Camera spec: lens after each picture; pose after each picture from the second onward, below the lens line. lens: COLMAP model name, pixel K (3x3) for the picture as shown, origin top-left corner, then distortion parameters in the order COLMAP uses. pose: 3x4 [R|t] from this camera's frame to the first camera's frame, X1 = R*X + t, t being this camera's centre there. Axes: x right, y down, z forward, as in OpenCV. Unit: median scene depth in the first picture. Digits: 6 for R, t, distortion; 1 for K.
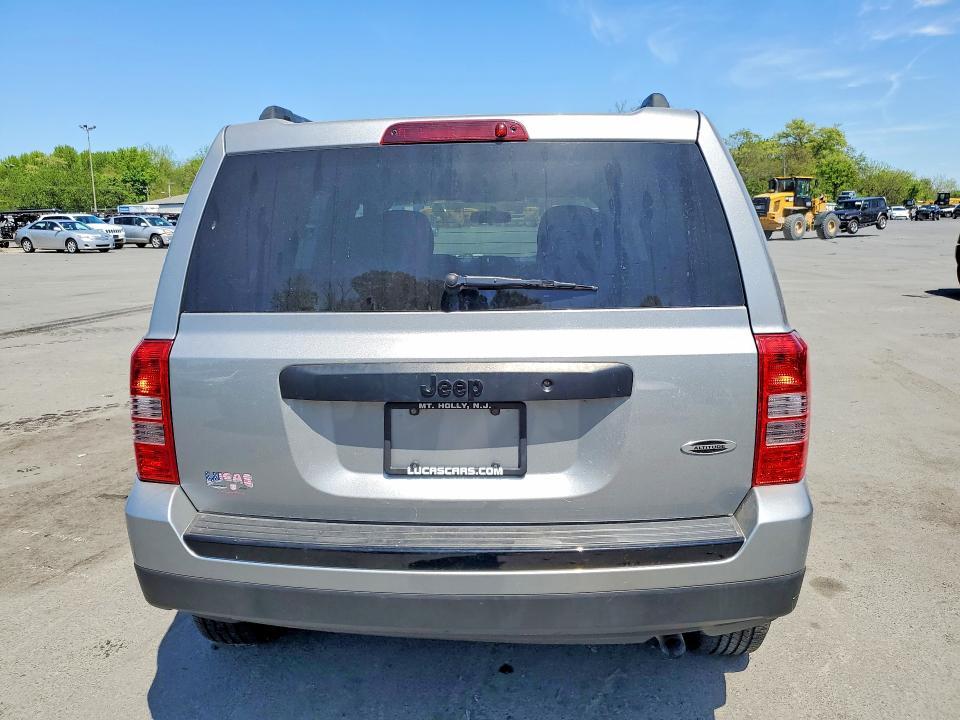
lens RADIAL K [[799.3, 0, 473.2], [0, 799.3, 358.4], [0, 0, 1]] dist [-0.004985, 0.017412]
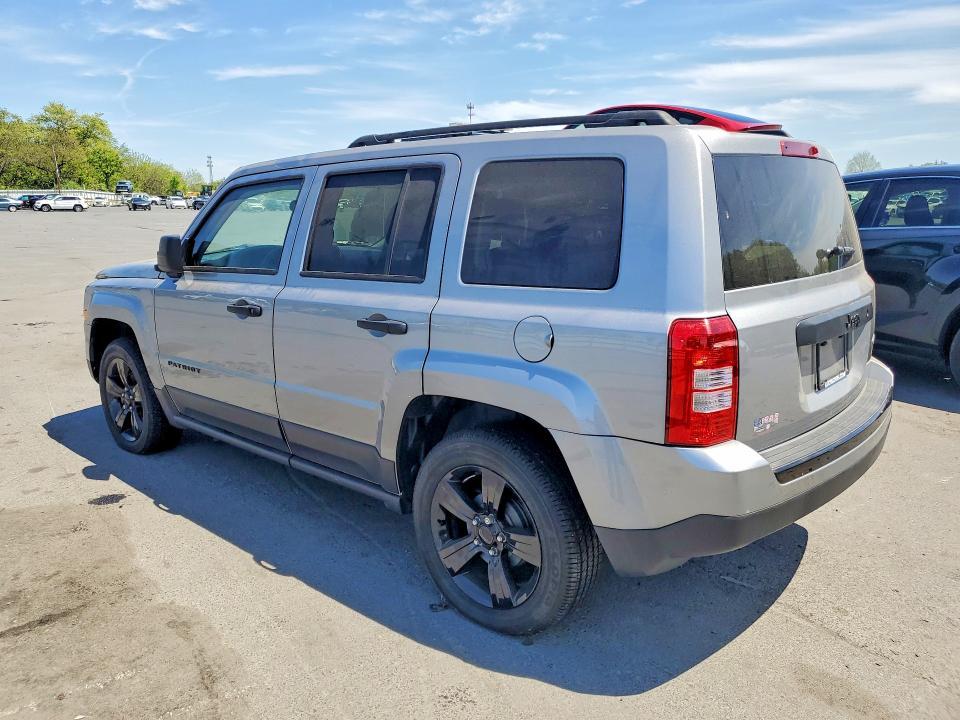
lens RADIAL K [[799.3, 0, 473.2], [0, 799.3, 358.4], [0, 0, 1]] dist [-0.004985, 0.017412]
pose [[0.576583, -0.144878, 0.804091, -0.121824], [0.133921, 0.987601, 0.081913, -0.008429], [-0.805989, 0.060455, 0.588836, 0.049622]]
